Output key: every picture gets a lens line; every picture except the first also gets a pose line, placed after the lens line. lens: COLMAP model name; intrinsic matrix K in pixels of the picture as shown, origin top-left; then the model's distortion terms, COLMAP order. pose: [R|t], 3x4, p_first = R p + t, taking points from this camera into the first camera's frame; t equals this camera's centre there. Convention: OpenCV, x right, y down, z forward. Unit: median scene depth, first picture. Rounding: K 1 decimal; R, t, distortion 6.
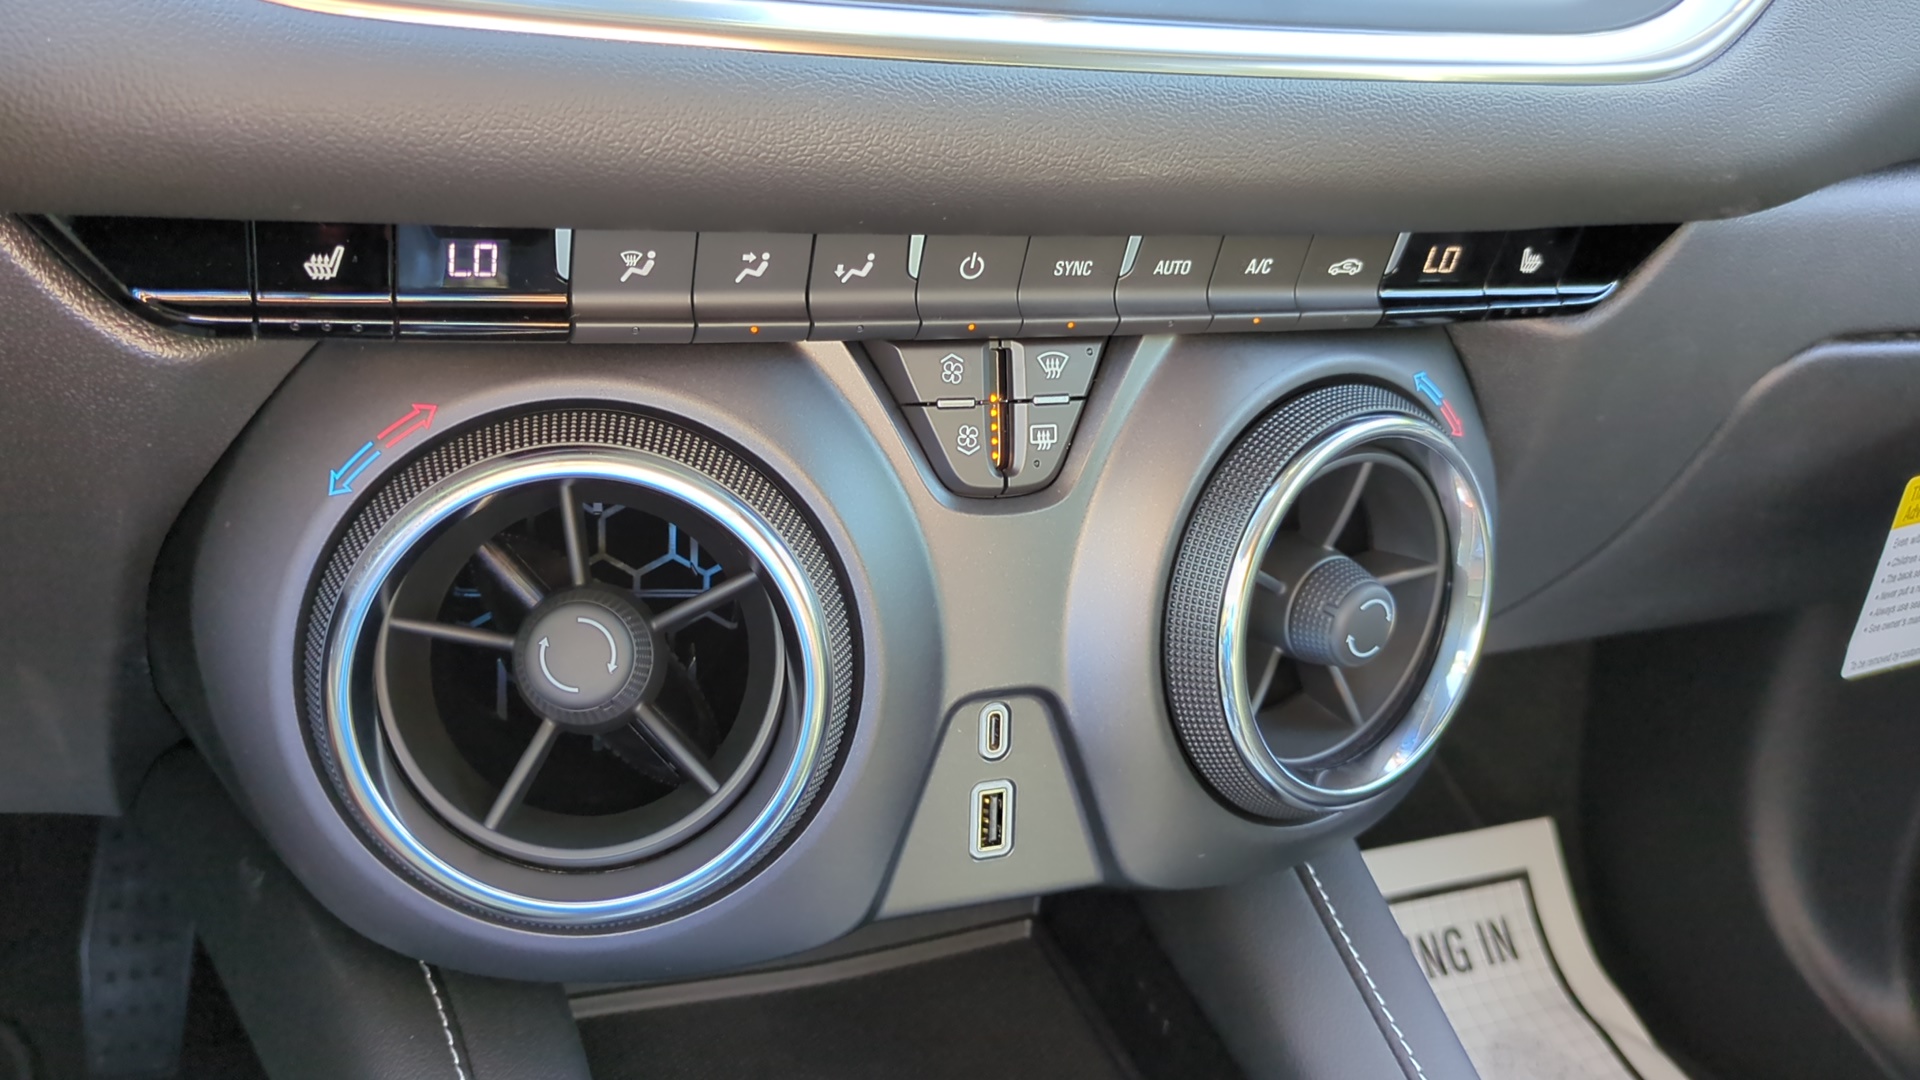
lens RADIAL K [[1609.8, 0, 956.0], [0, 1609.8, 532.5], [0, 0, 1]] dist [0.030417, -0.046896]
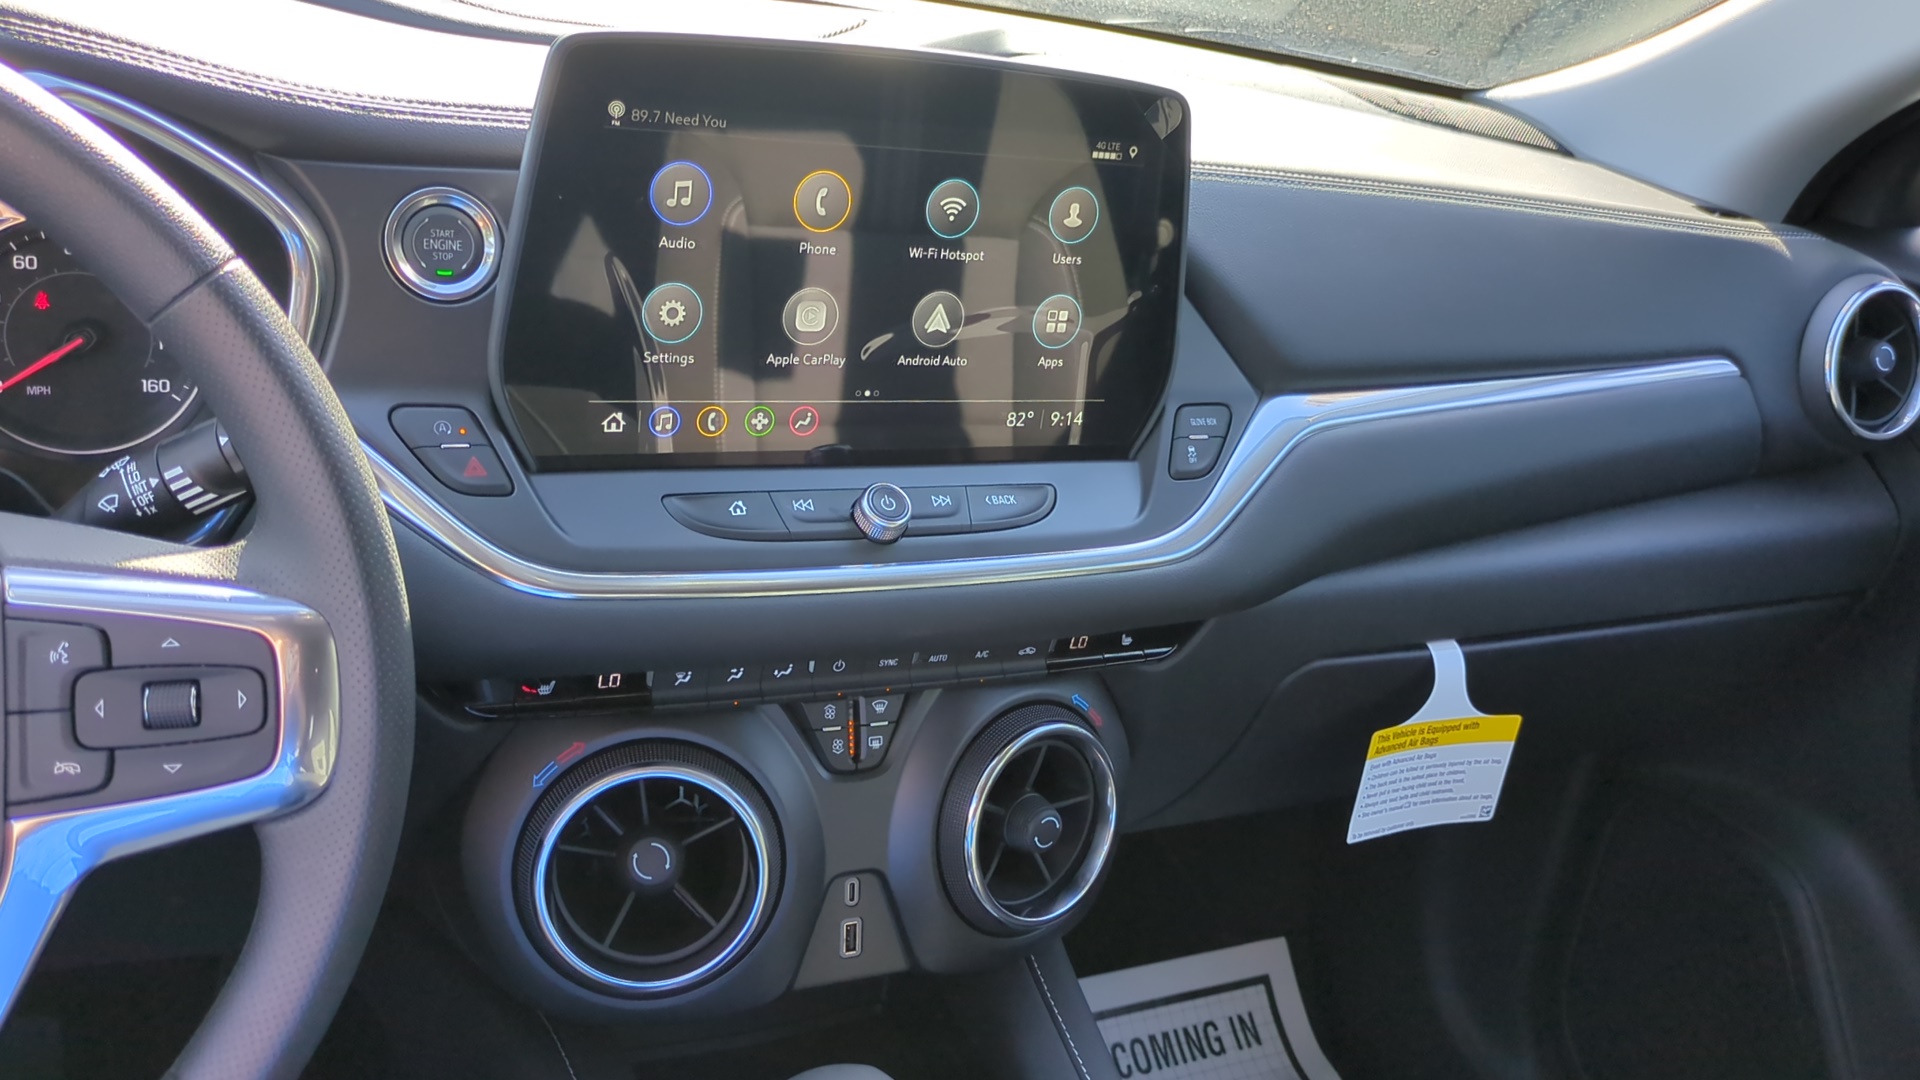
lens RADIAL K [[1609.8, 0, 957.1], [0, 1609.8, 524.9], [0, 0, 1]] dist [0.030417, -0.046896]
pose [[0.997373, -0.004418, 0.072305, 0.011369], [0.010531, 0.996378, -0.084381, -0.153787], [-0.071670, 0.084921, 0.993807, -0.992454]]
